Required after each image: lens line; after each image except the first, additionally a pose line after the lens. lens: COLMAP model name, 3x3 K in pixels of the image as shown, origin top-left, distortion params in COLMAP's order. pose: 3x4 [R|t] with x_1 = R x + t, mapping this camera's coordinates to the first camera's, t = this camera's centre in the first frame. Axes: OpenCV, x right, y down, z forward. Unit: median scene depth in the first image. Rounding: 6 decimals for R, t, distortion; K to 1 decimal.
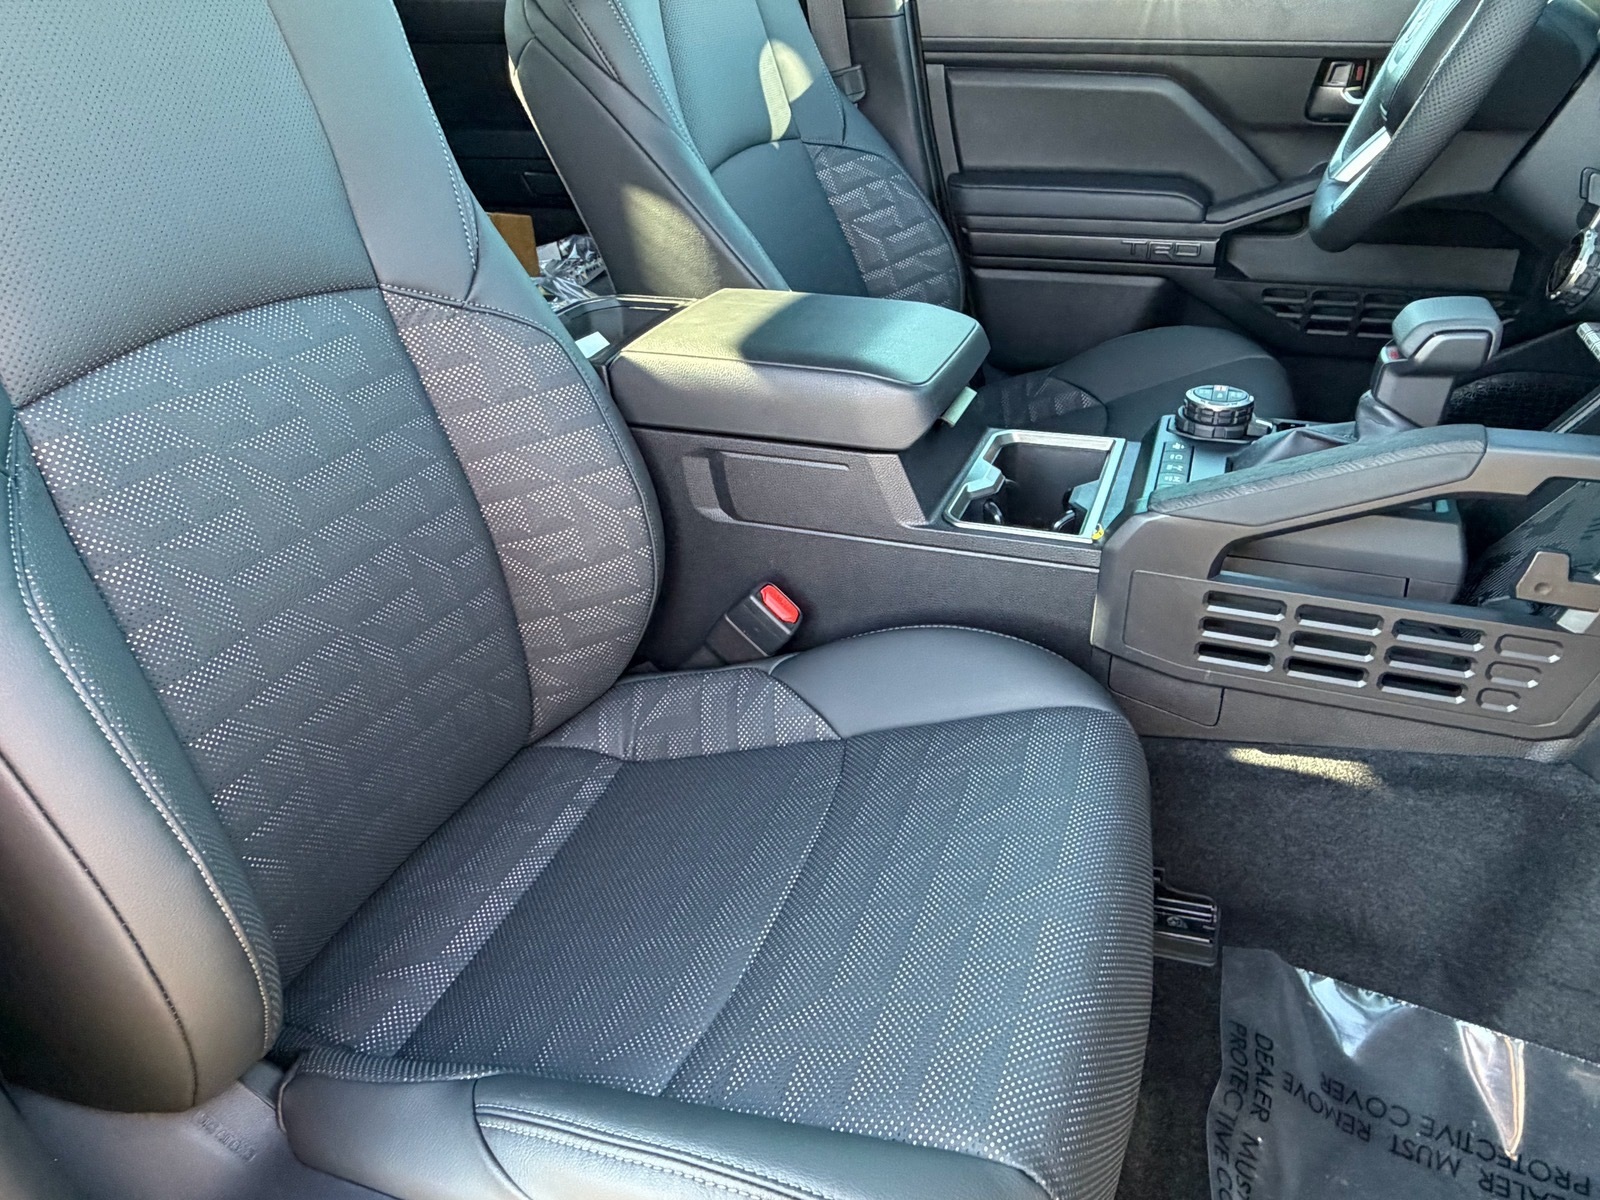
lens RADIAL K [[1109.6, 0, 775.3], [0, 1109.6, 604.7], [0, 0, 1]] dist [0.000468, 0.000409]
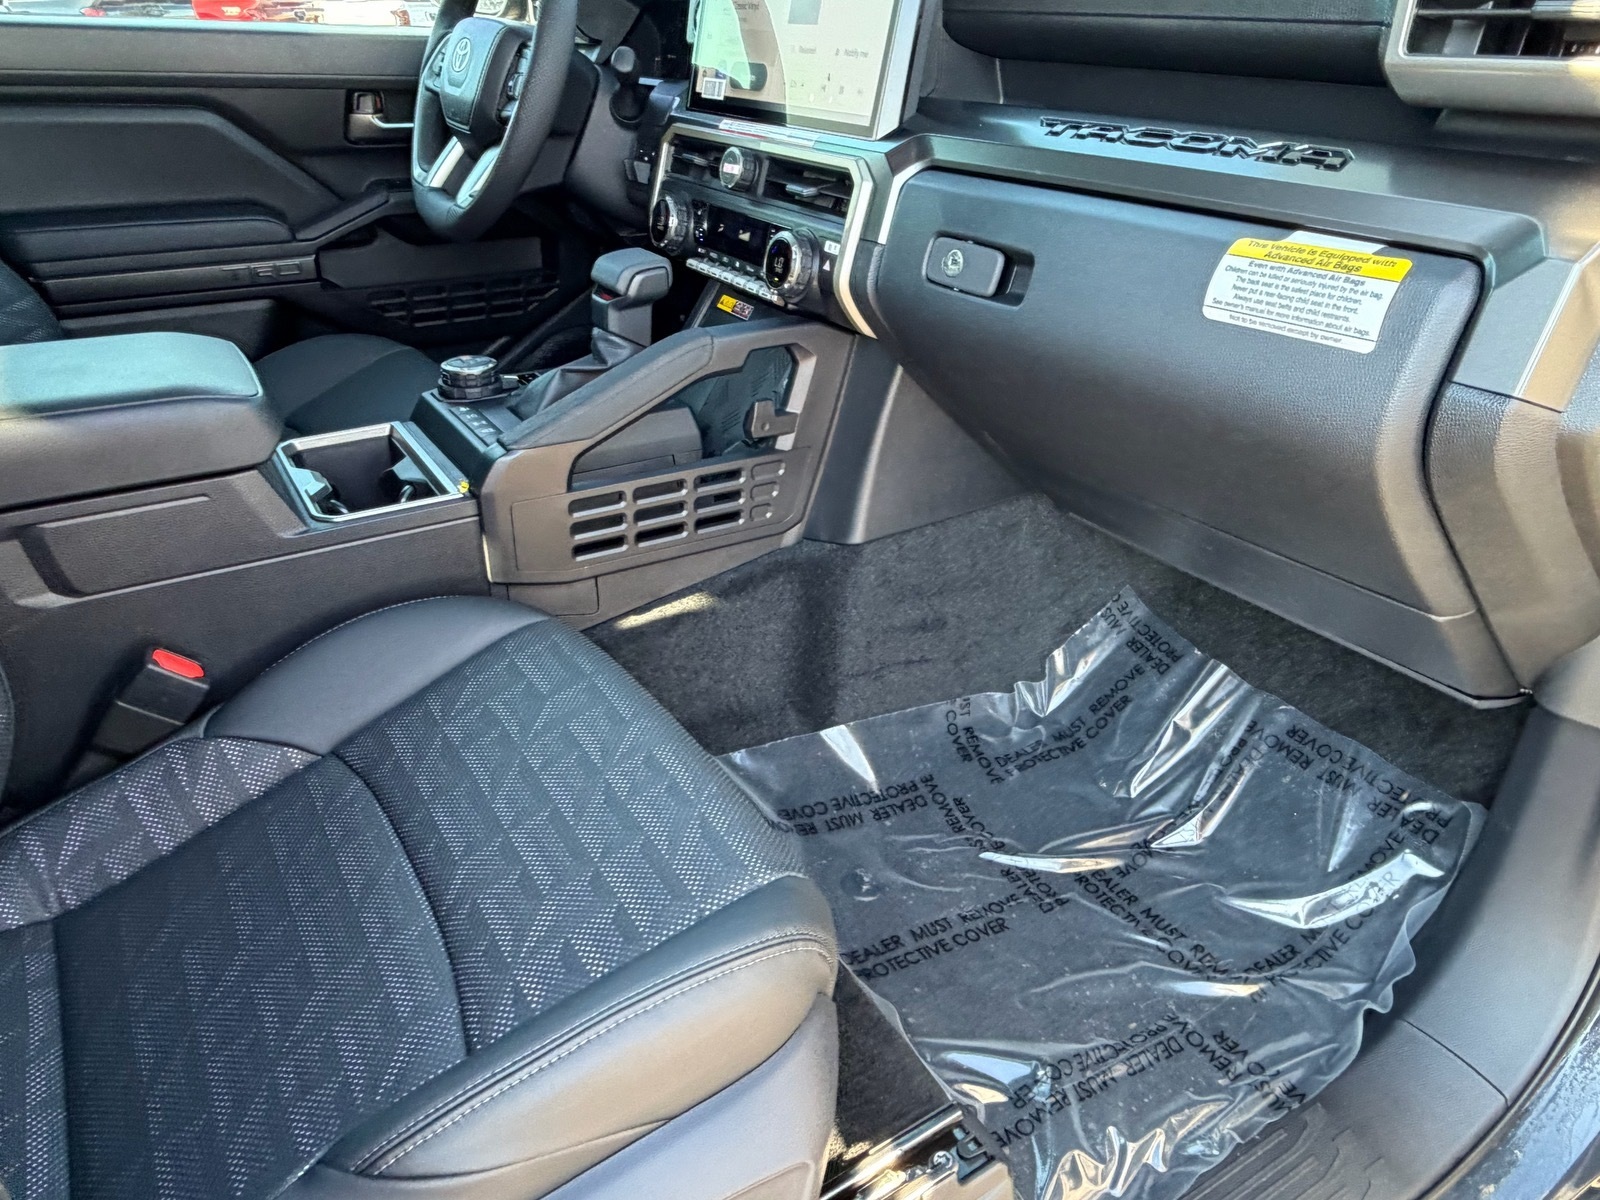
lens RADIAL K [[1109.6, 0, 786.3], [0, 1109.6, 588.1], [0, 0, 1]] dist [0.000468, 0.000409]
pose [[0.600309, -0.326827, 0.729941, -0.356177], [0.364491, 0.924197, 0.114044, 0.021307], [-0.711882, 0.197595, 0.673929, 0.020606]]
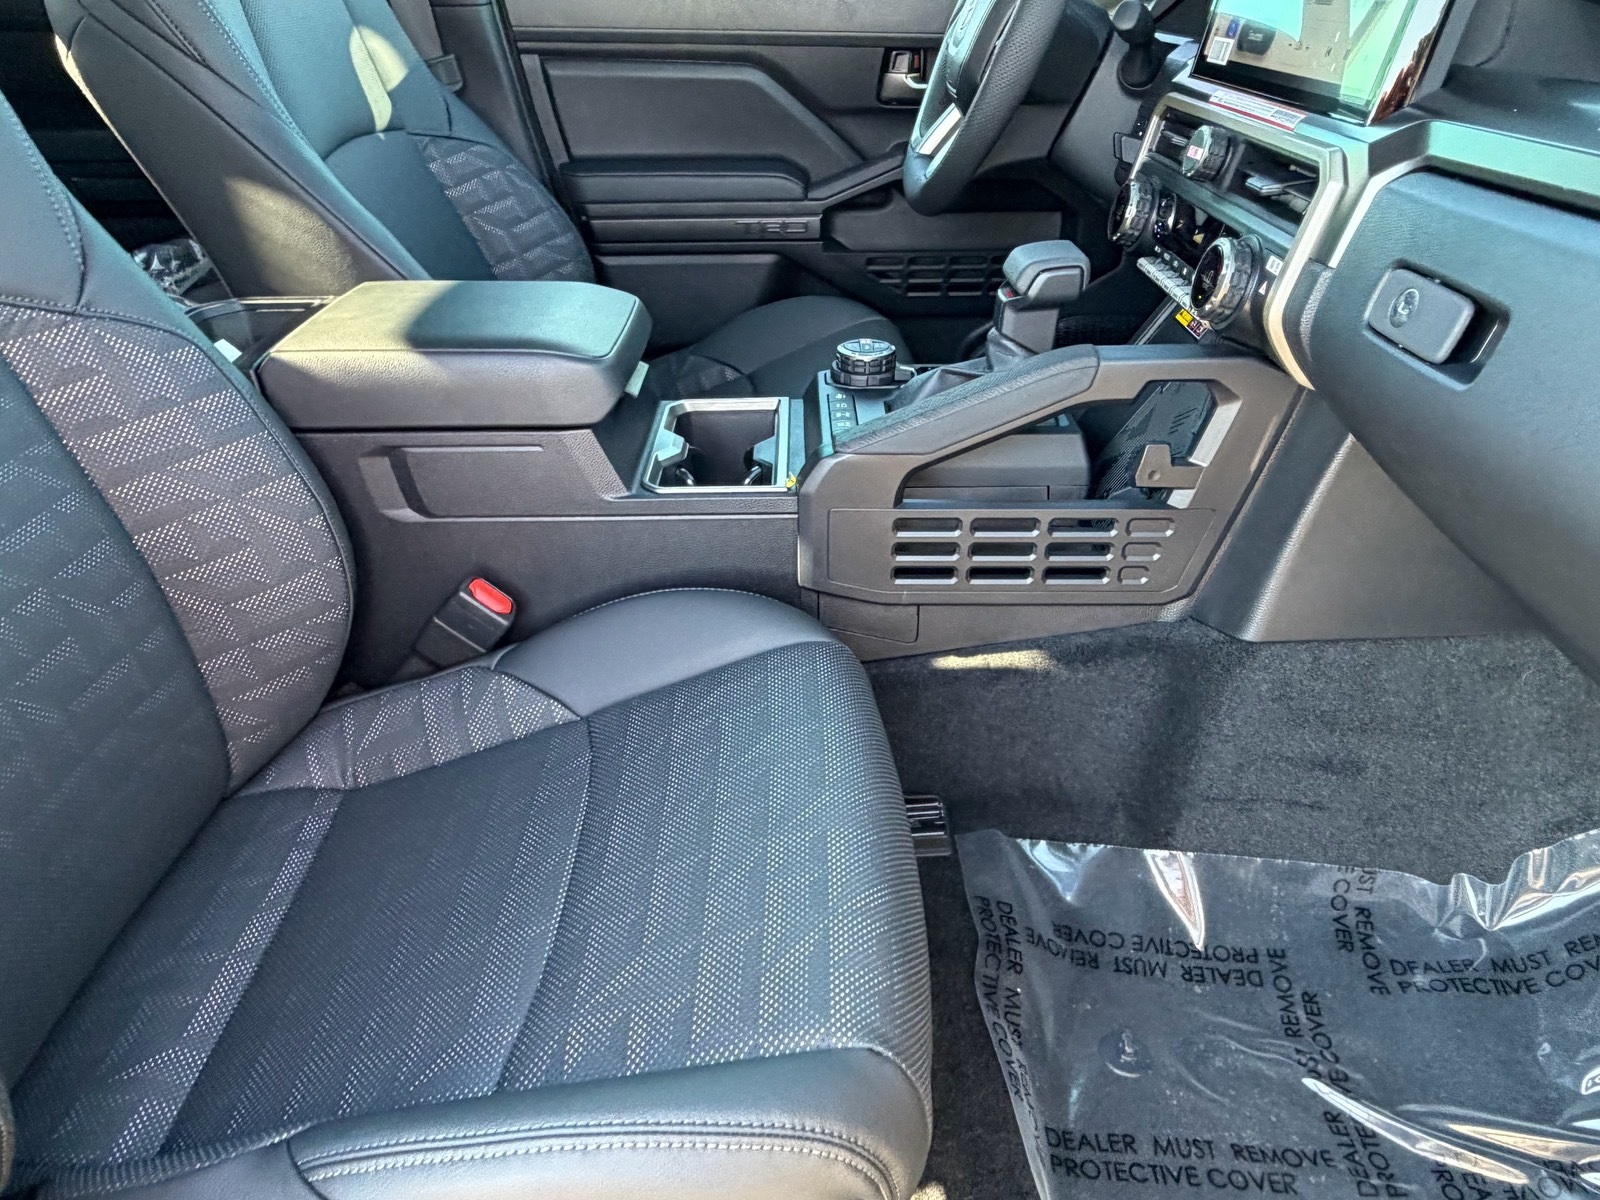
lens RADIAL K [[1109.6, 0, 783.1], [0, 1109.6, 603.3], [0, 0, 1]] dist [0.000468, 0.000409]
pose [[0.932914, -0.156991, 0.324076, -0.076438], [0.158810, 0.987086, 0.021005, 0.026874], [-0.323188, 0.031871, 0.945798, -0.001792]]
